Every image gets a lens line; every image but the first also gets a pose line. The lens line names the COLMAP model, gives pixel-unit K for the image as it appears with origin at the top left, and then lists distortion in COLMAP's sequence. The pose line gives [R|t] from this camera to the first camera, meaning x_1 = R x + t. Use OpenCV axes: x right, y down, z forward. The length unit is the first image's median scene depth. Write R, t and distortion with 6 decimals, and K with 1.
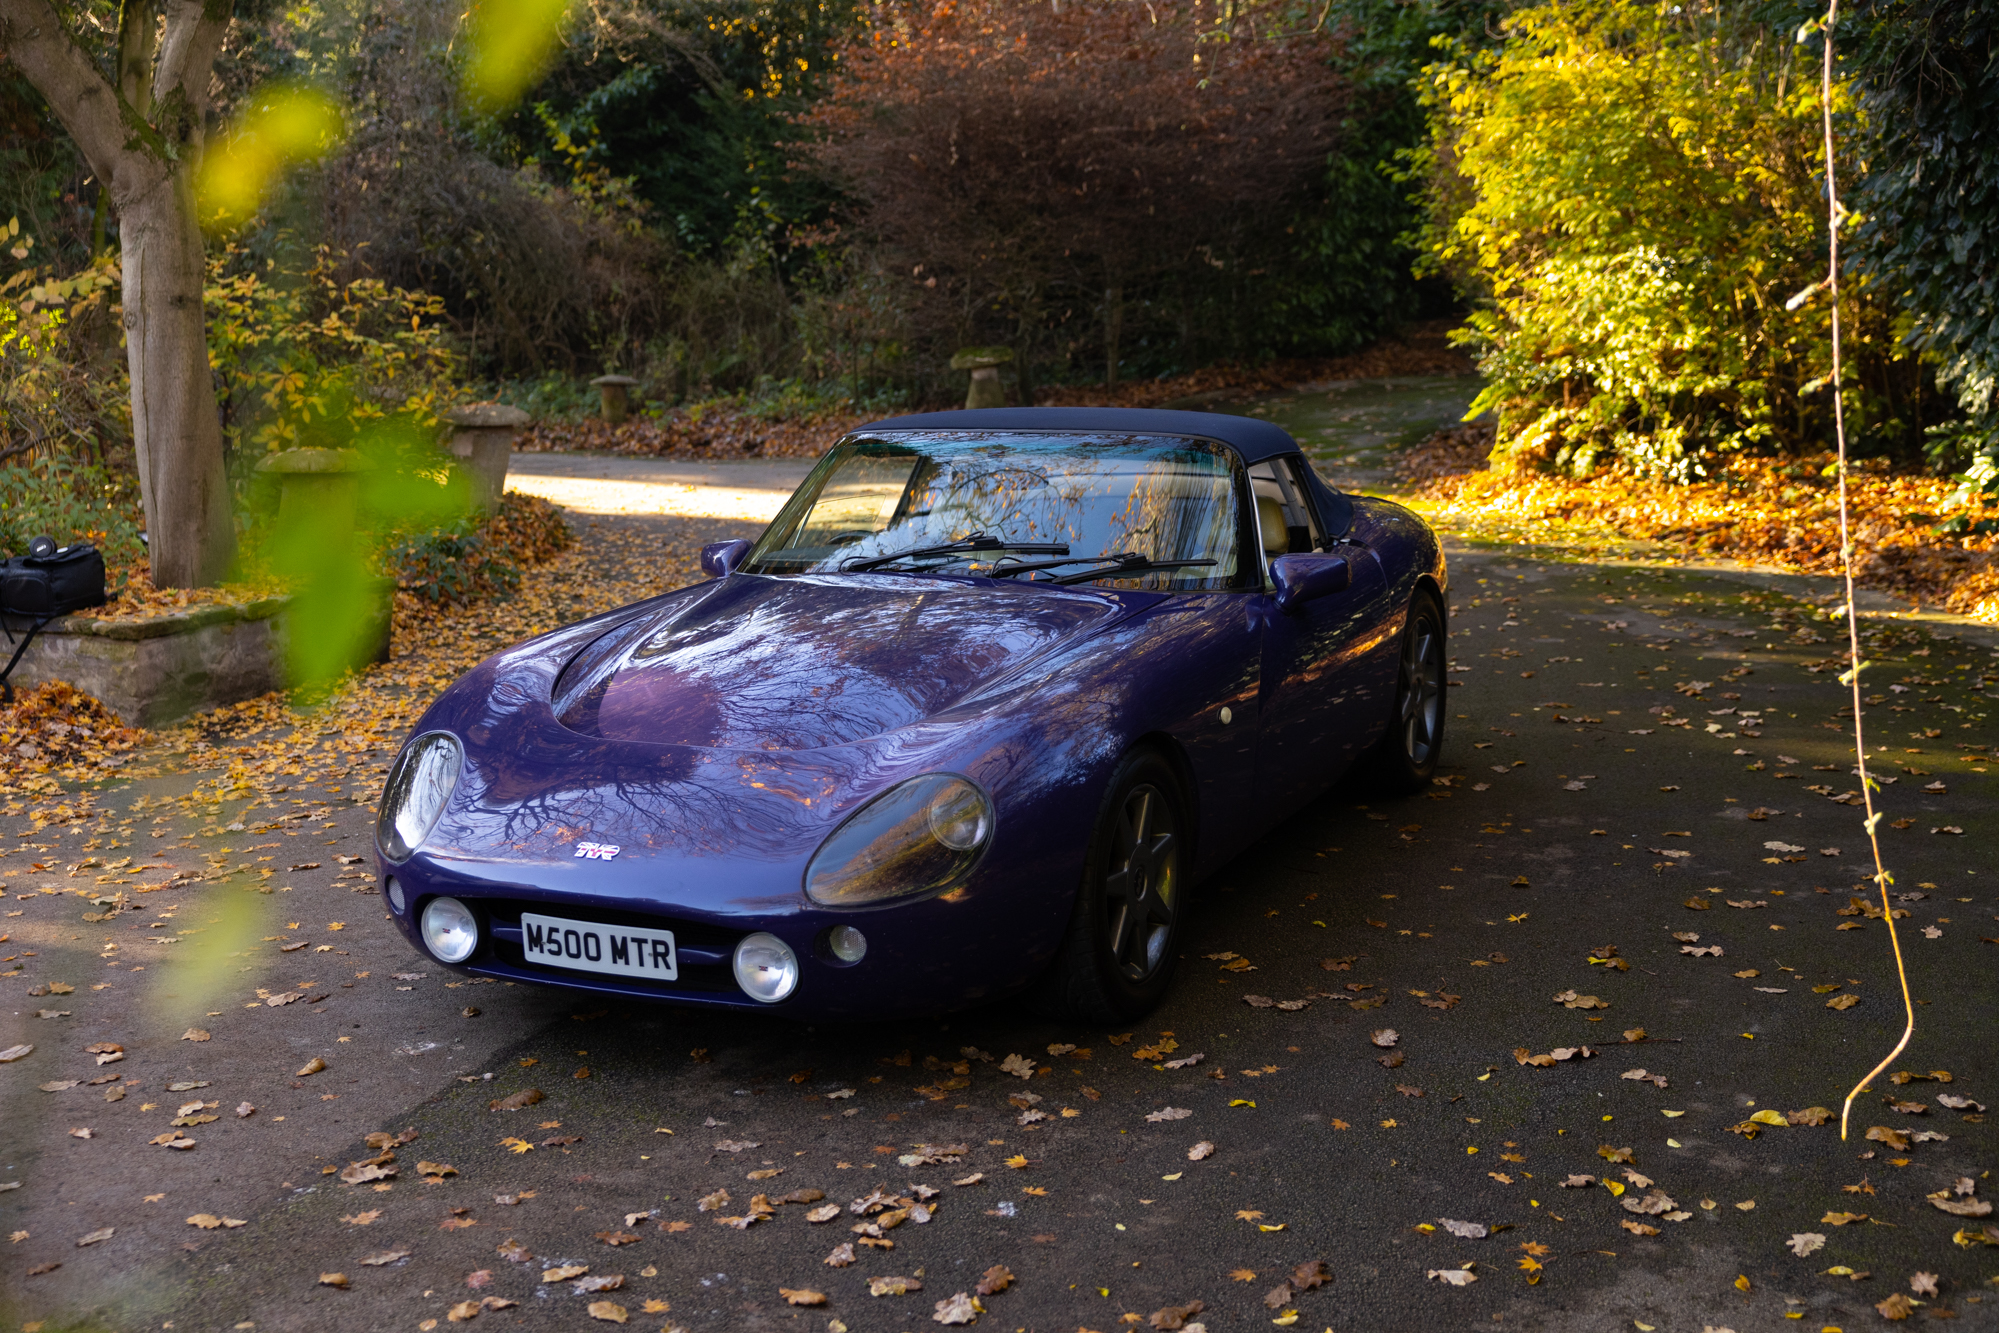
lens RADIAL K [[2325.0, 0, 984.6], [0, 2325.0, 666.8], [0, 0, 1]] dist [0.010726, 0.000000]
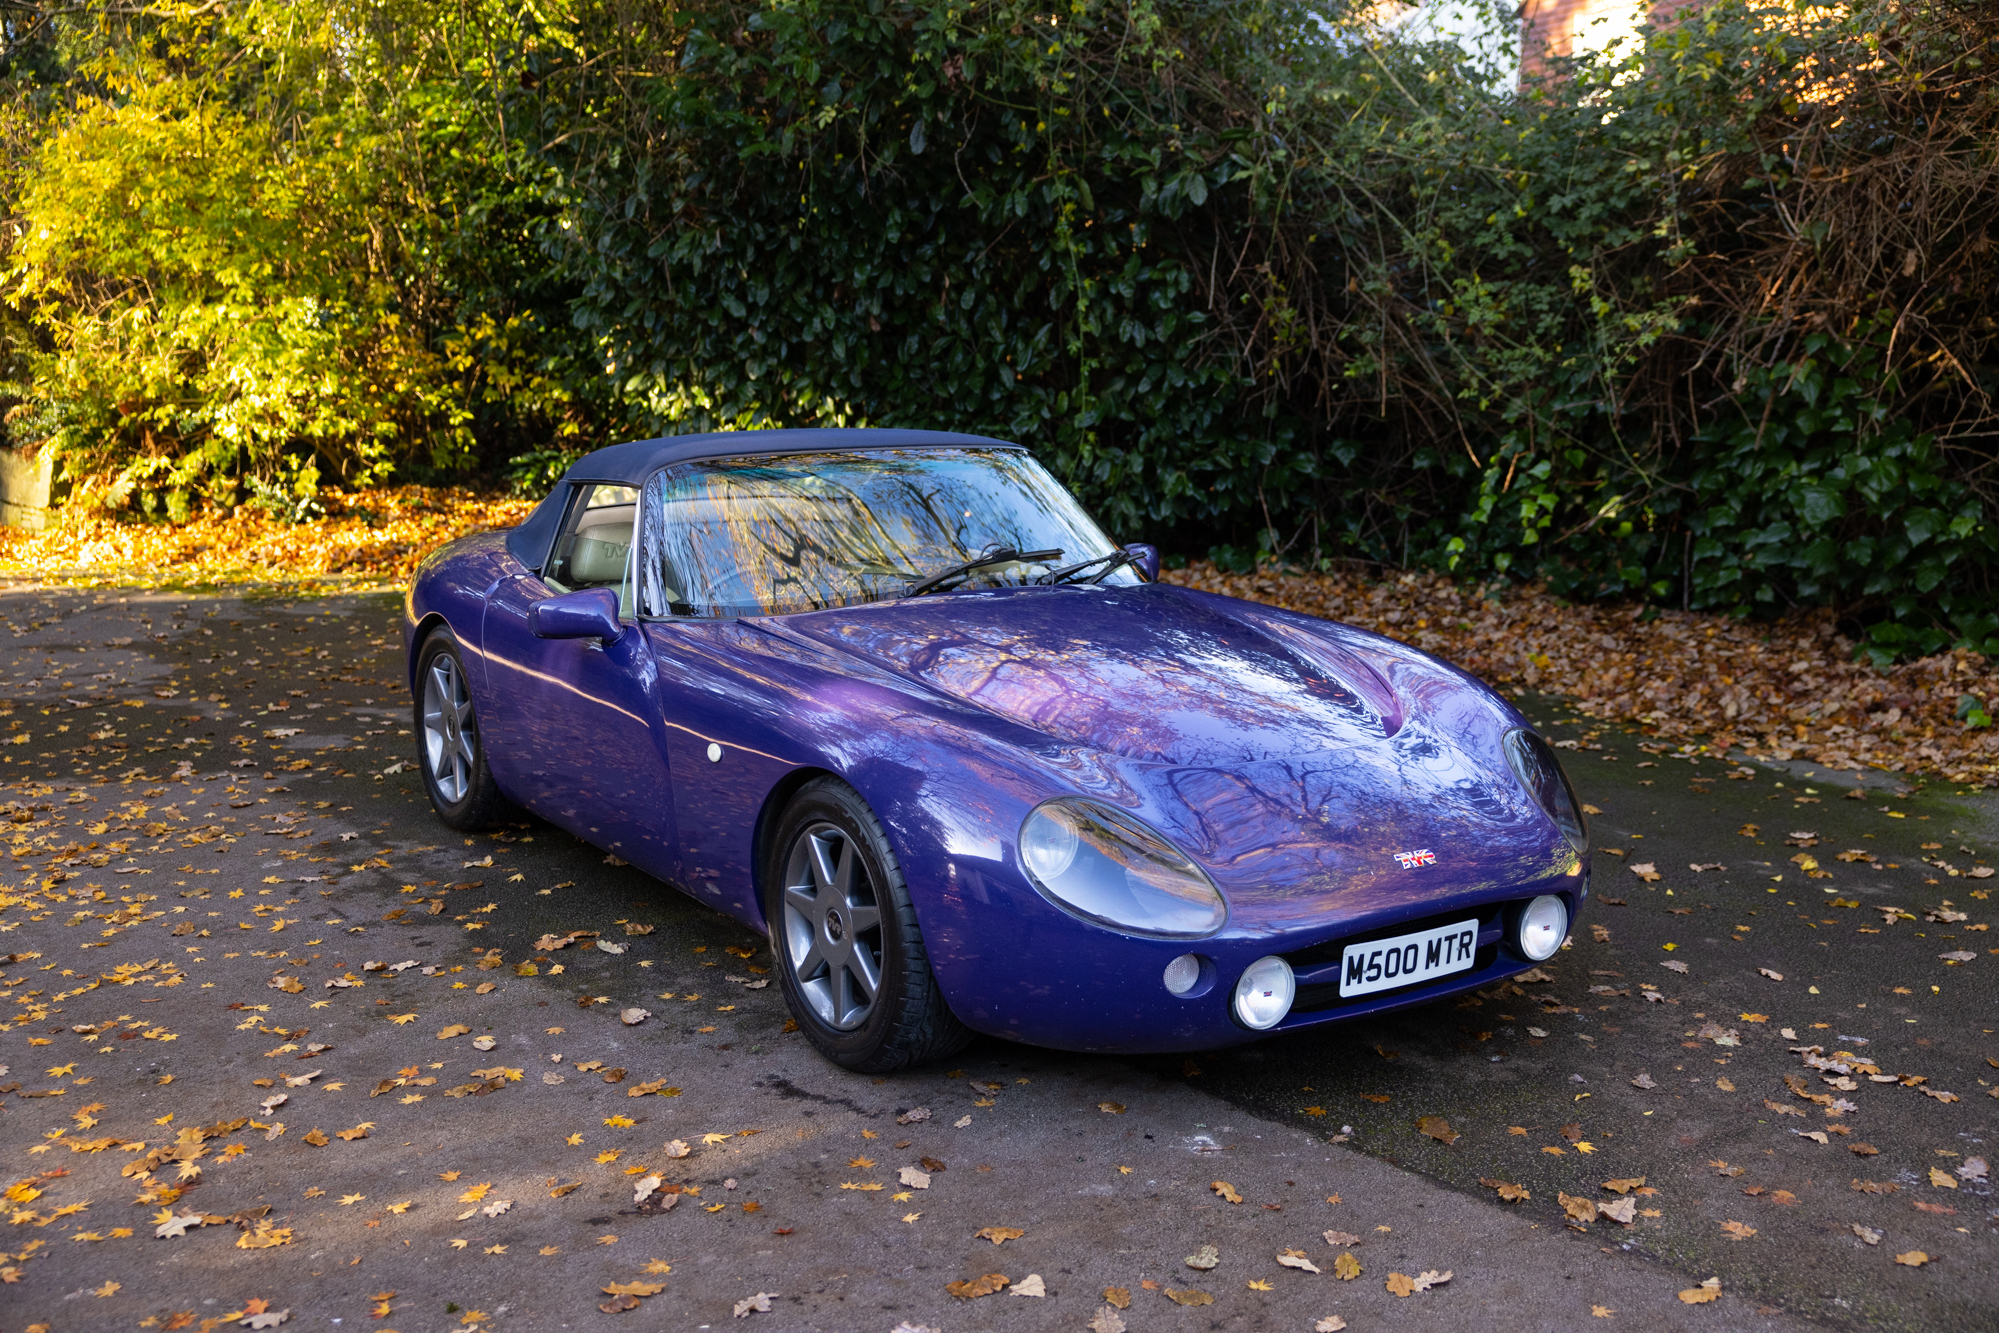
lens RADIAL K [[2042.0, 0, 995.6], [0, 2042.0, 654.8], [0, 0, 1]] dist [0.000090, 0.000000]
pose [[0.530638, -0.116982, 0.839487, -0.952427], [0.133260, 0.989627, 0.053670, -0.074039], [-0.837057, 0.083390, 0.540723, 0.662782]]
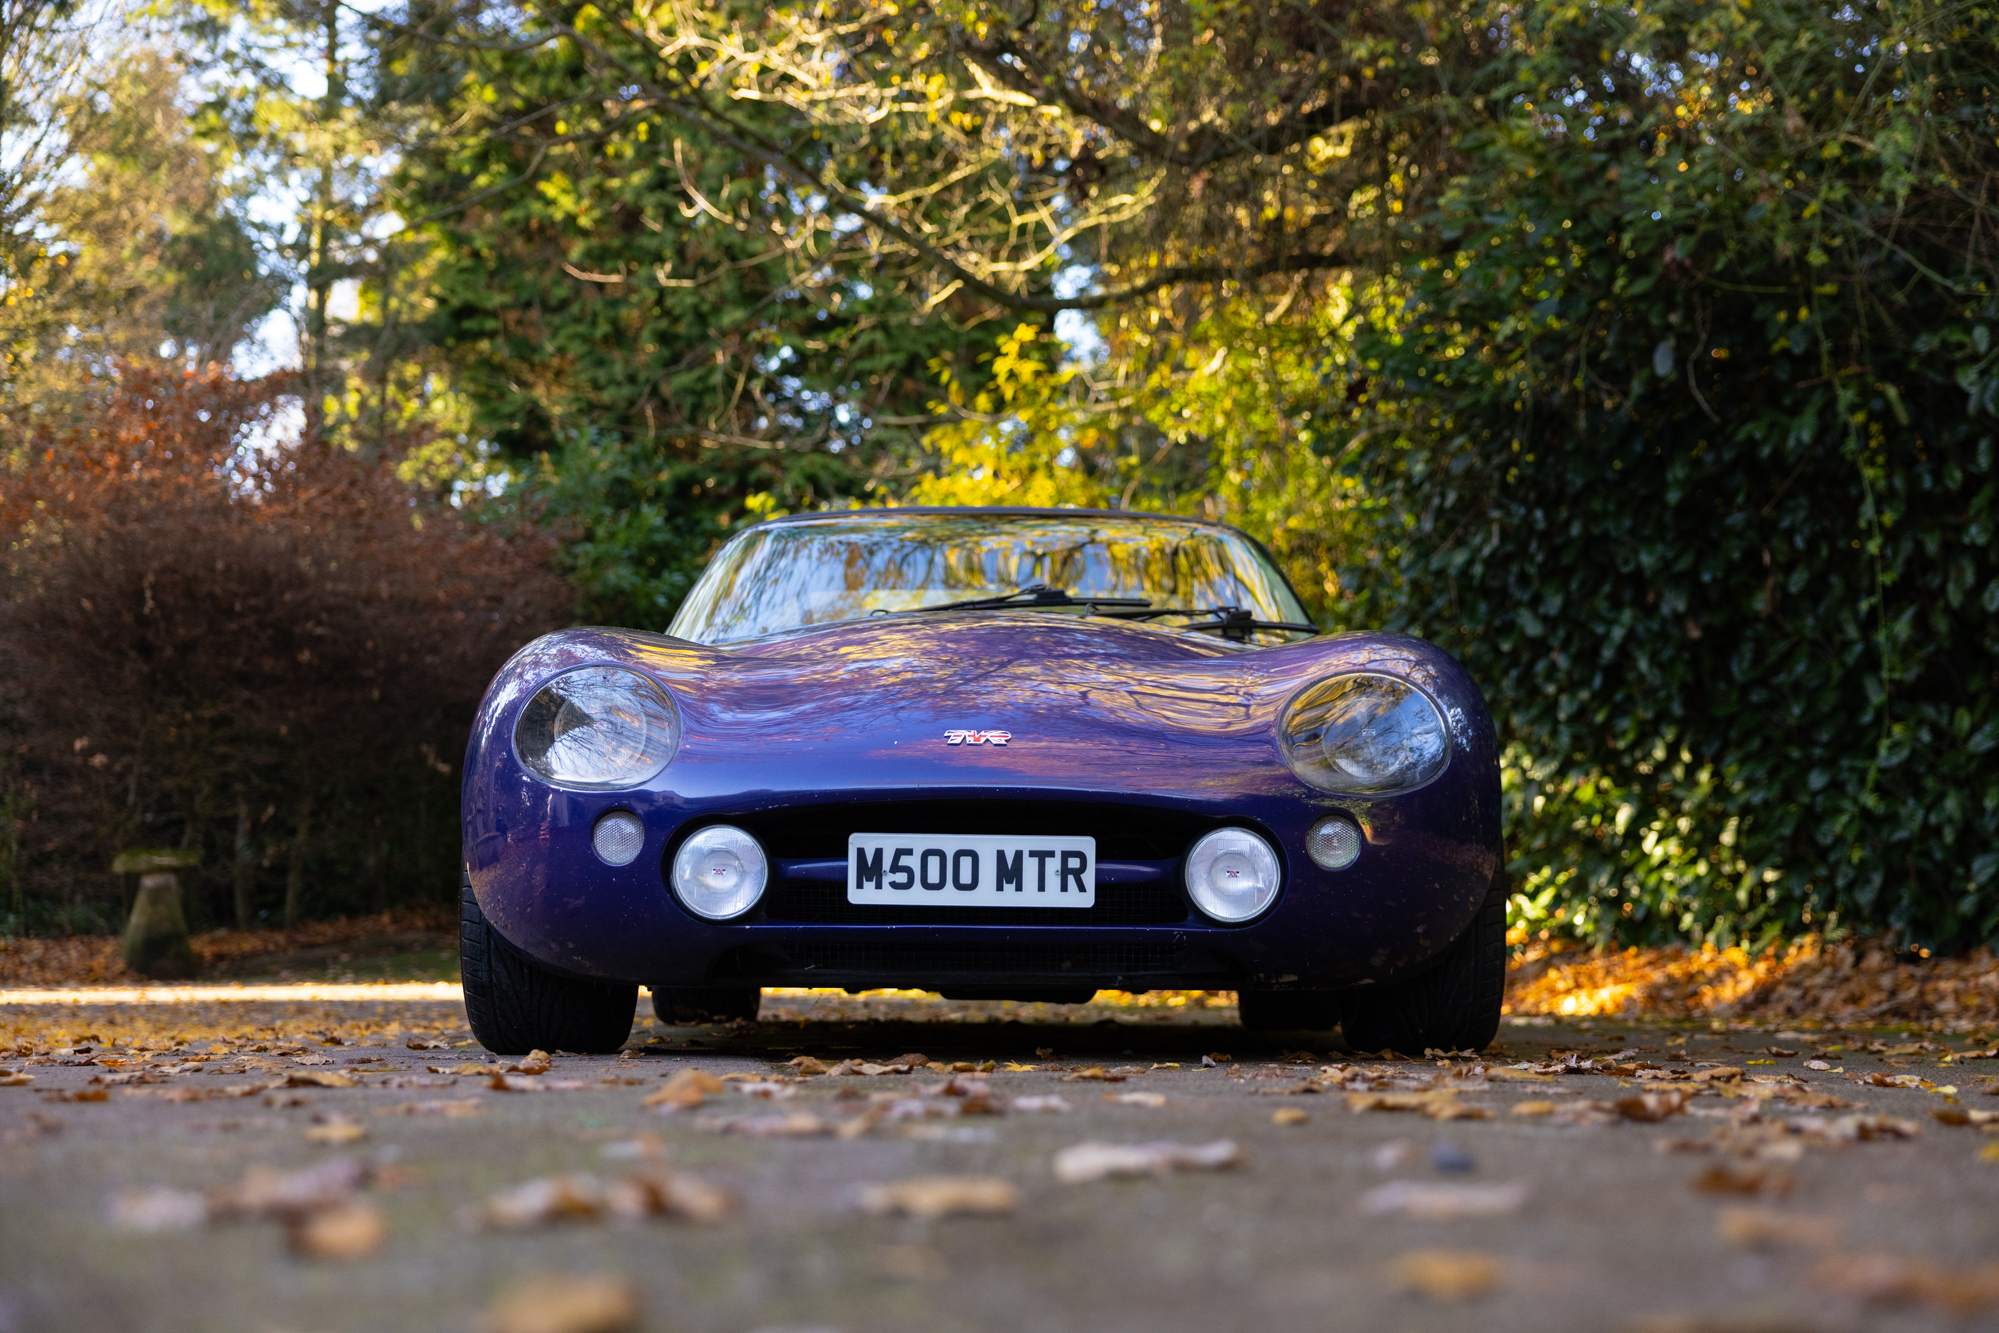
lens RADIAL K [[2746.8, 0, 1003.4], [0, 2746.8, 671.8], [0, 0, 1]] dist [0.024290, 0.000000]
pose [[0.912229, 0.069787, 0.403693, -0.504187], [0.045291, 0.962165, -0.268677, 0.289137], [-0.407169, 0.263379, 0.874554, 0.220161]]
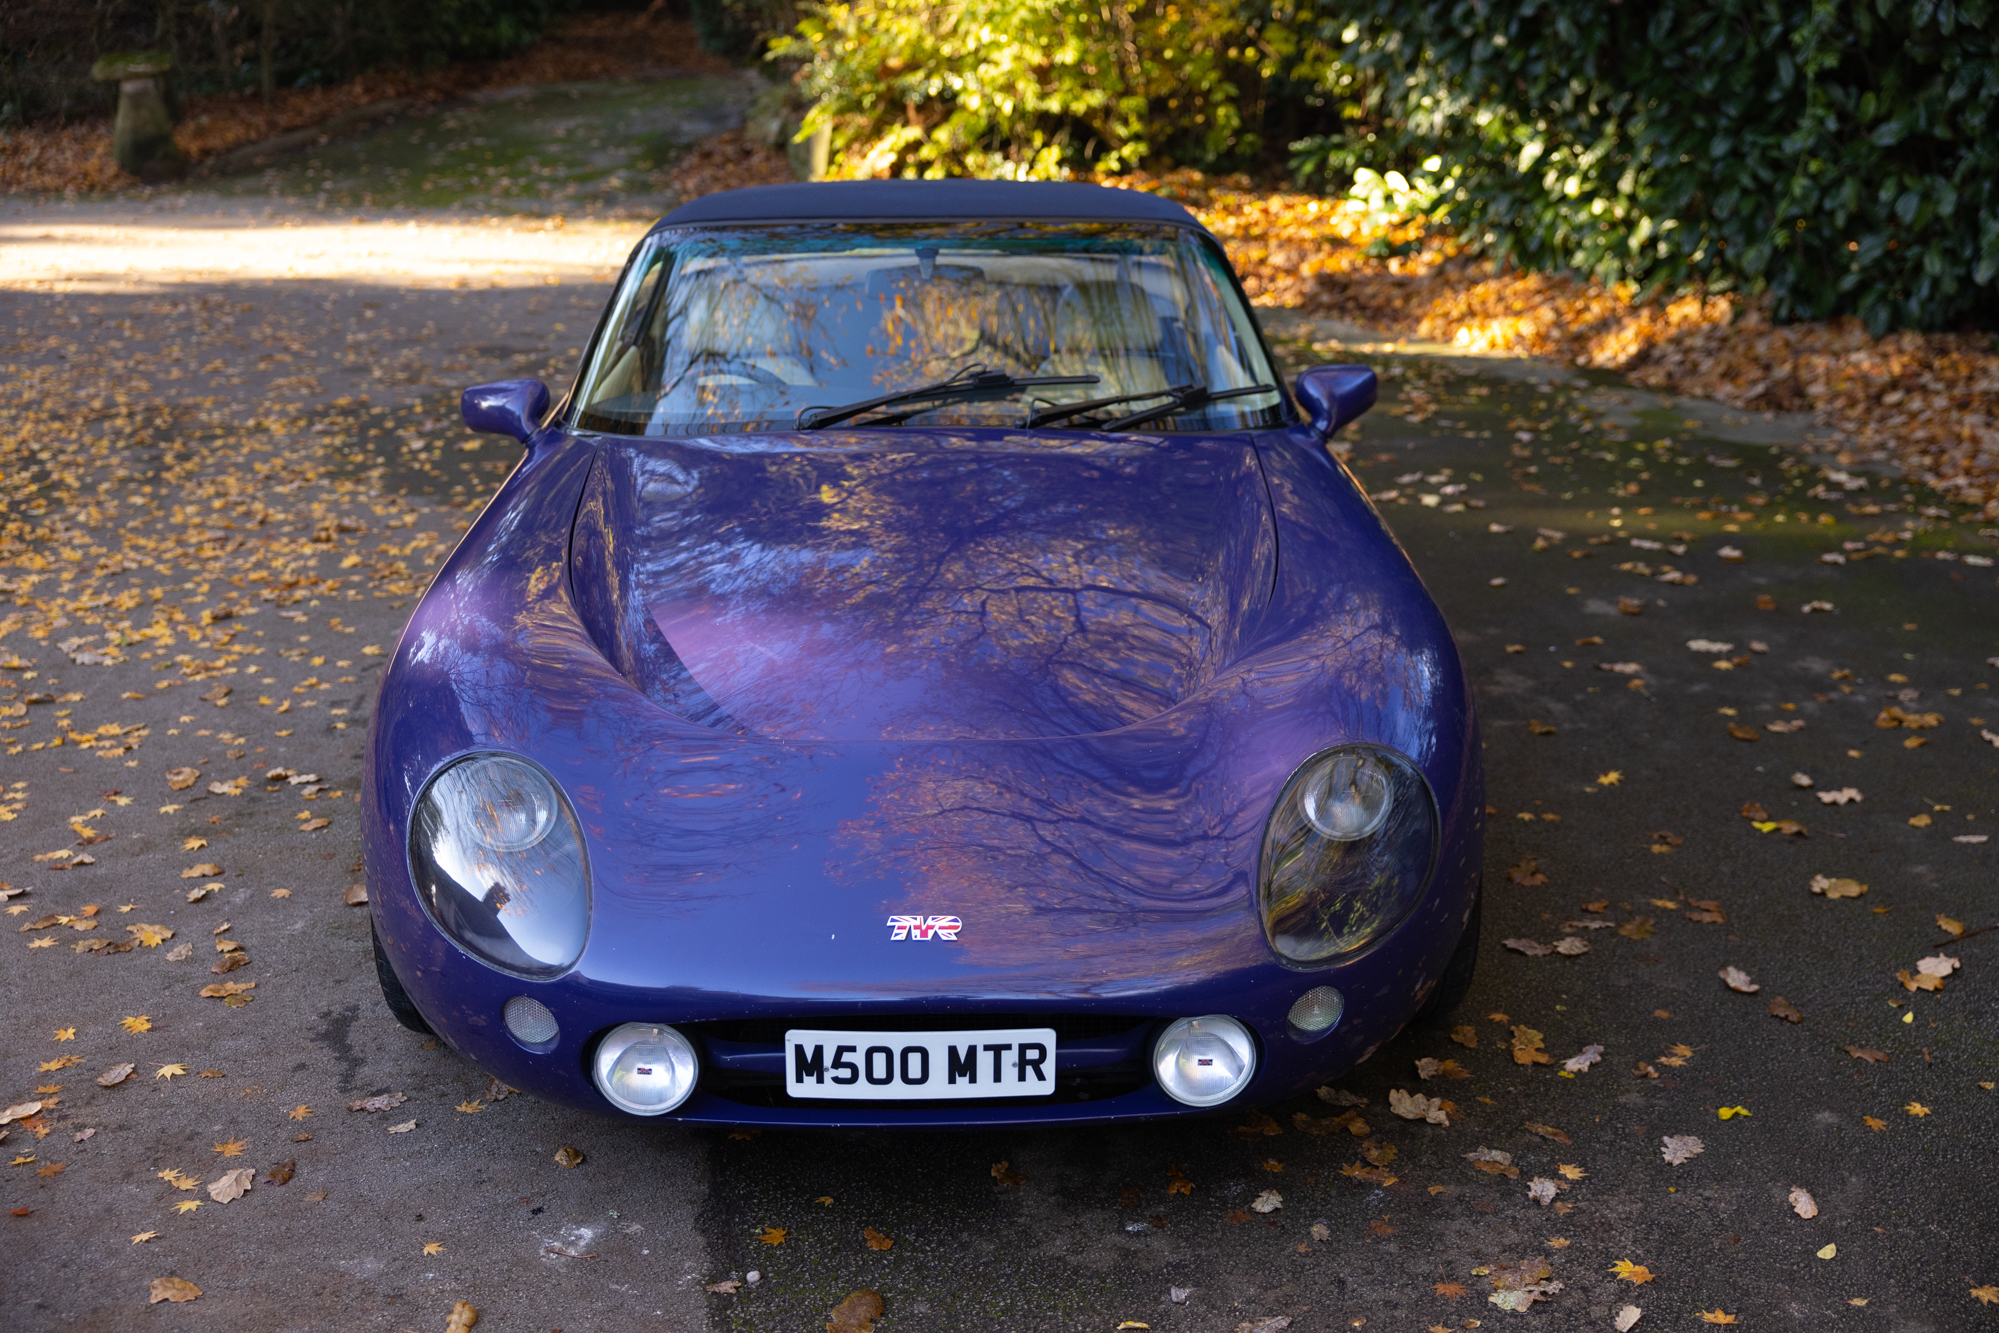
lens RADIAL K [[2325.0, 0, 1007.7], [0, 2325.0, 661.1], [0, 0, 1]] dist [0.010726, 0.000000]
pose [[0.898445, -0.113667, 0.424119, -0.410167], [0.058711, 0.988337, 0.140511, -0.086273], [-0.435144, -0.101341, 0.894639, 0.394895]]
